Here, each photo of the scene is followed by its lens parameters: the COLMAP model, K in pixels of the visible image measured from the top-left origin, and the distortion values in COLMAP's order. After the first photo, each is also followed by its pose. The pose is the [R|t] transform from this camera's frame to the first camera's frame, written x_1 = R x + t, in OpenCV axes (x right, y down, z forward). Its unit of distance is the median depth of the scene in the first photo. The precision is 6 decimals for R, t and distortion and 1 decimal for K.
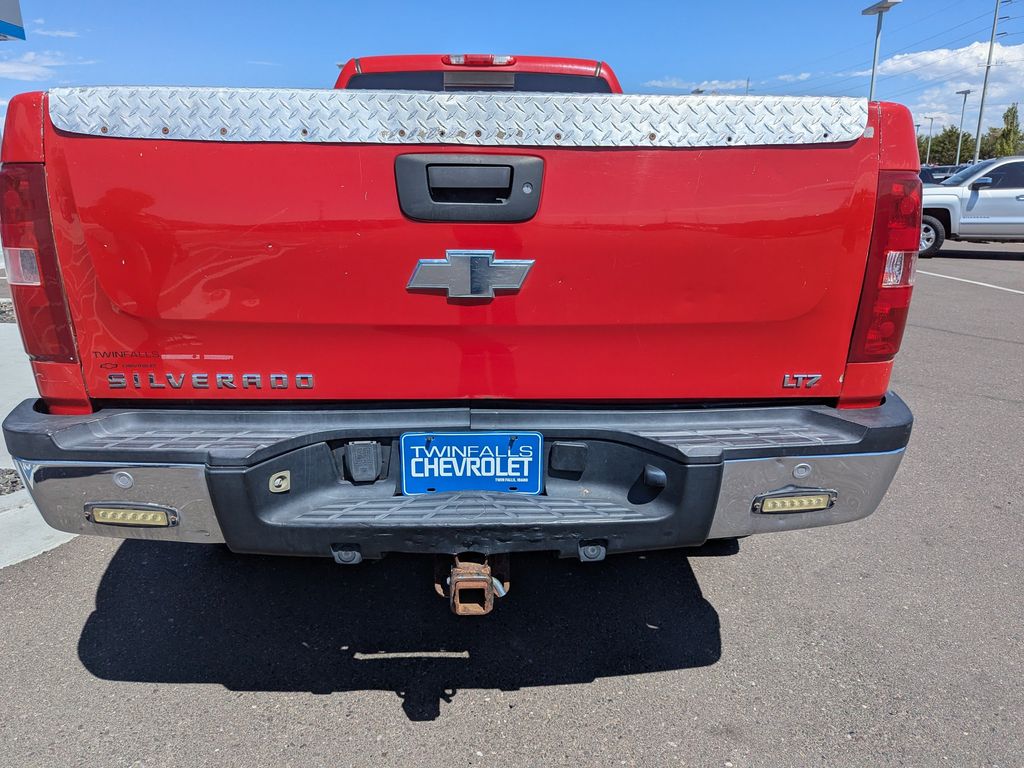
lens RADIAL K [[736.7, 0, 512.0], [0, 736.7, 384.0], [0, 0, 1]] dist [0.034946, -0.019416]
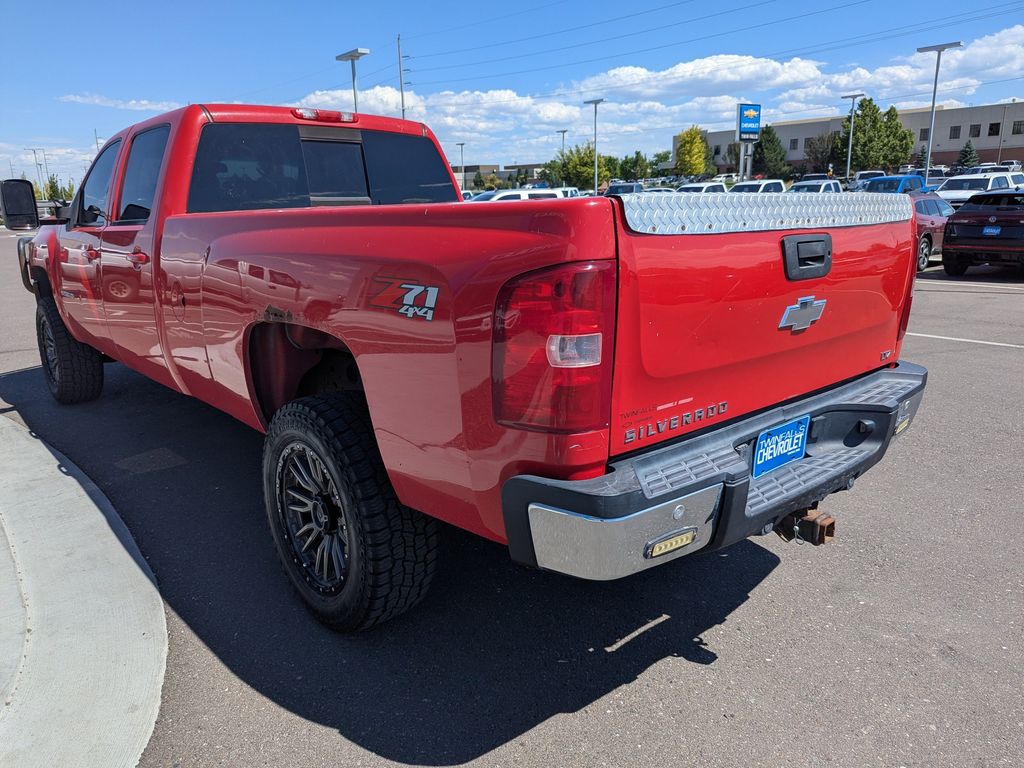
lens RADIAL K [[736.7, 0, 512.0], [0, 736.7, 384.0], [0, 0, 1]] dist [0.034946, -0.019416]
pose [[0.772375, -0.163896, 0.613657, -1.322308], [0.182671, 0.982636, 0.032525, -0.151401], [-0.608333, 0.086976, 0.788902, 0.182204]]
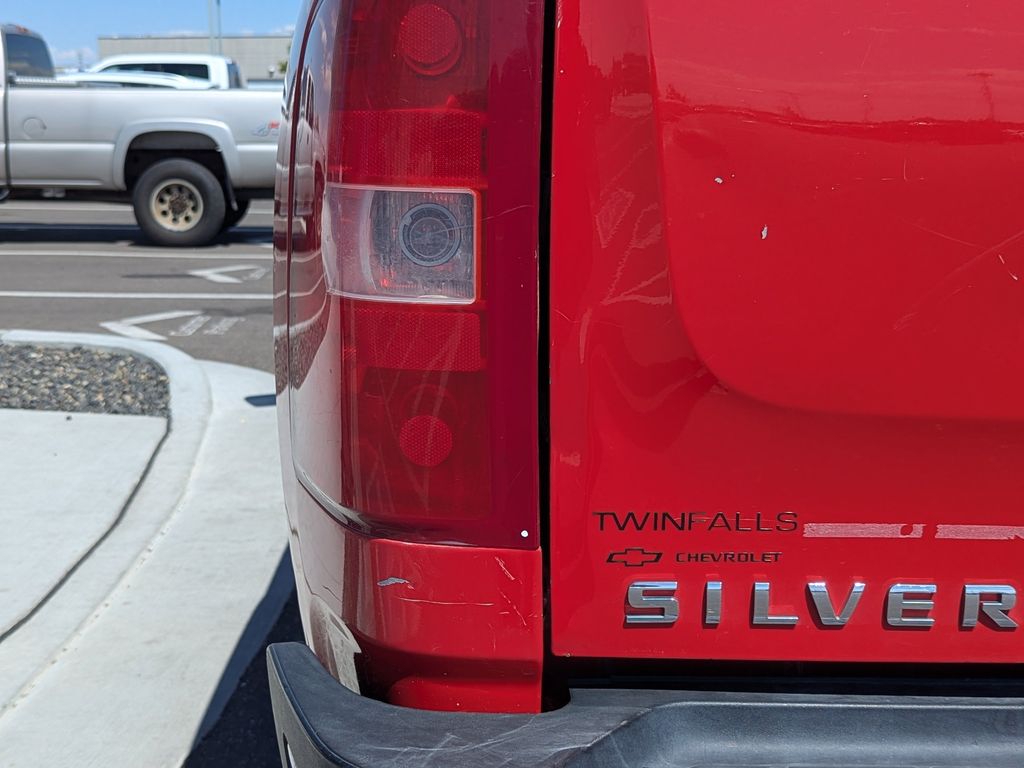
lens RADIAL K [[747.6, 0, 502.3], [0, 747.6, 388.2], [0, 0, 1]] dist [0.035910, -0.033049]
pose [[0.999994, 0.003558, 0.000387, -0.574734], [-0.003437, 0.984762, -0.173874, -0.038222], [-0.001000, 0.173872, 0.984768, 0.640023]]
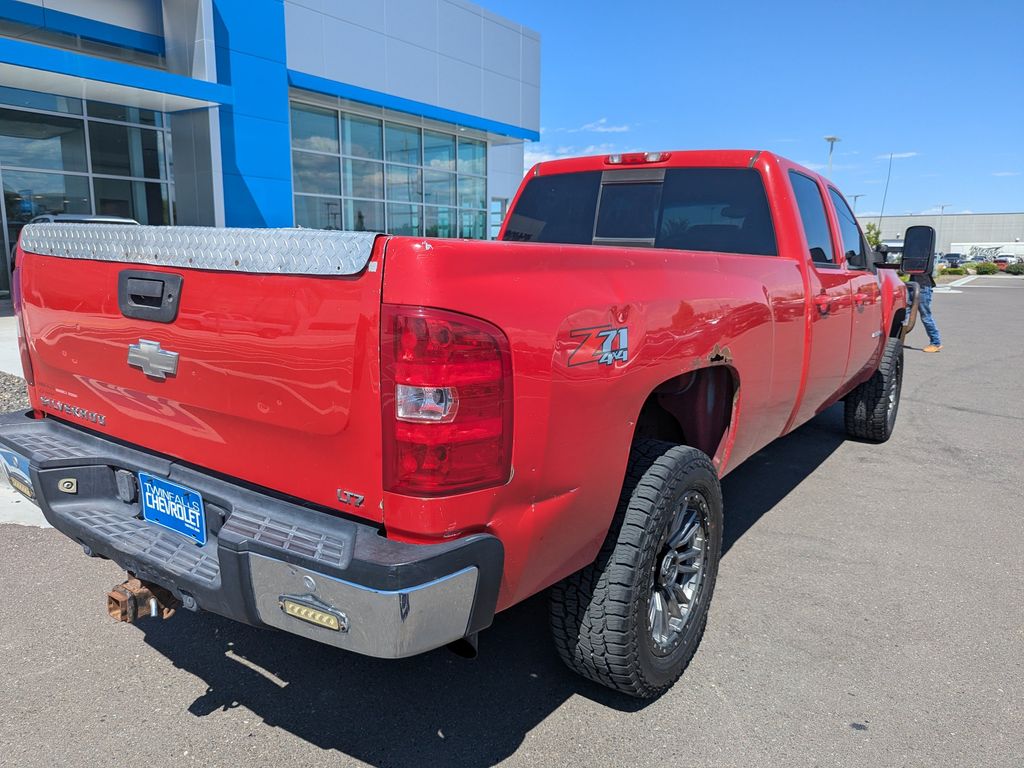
lens RADIAL K [[740.5, 0, 503.1], [0, 740.5, 379.6], [0, 0, 1]] dist [0.000695, -0.002380]
pose [[0.794005, 0.125238, -0.594871, 1.131388], [-0.182163, 0.982599, -0.036276, -0.163934], [0.579976, 0.137167, 0.803002, 0.283903]]
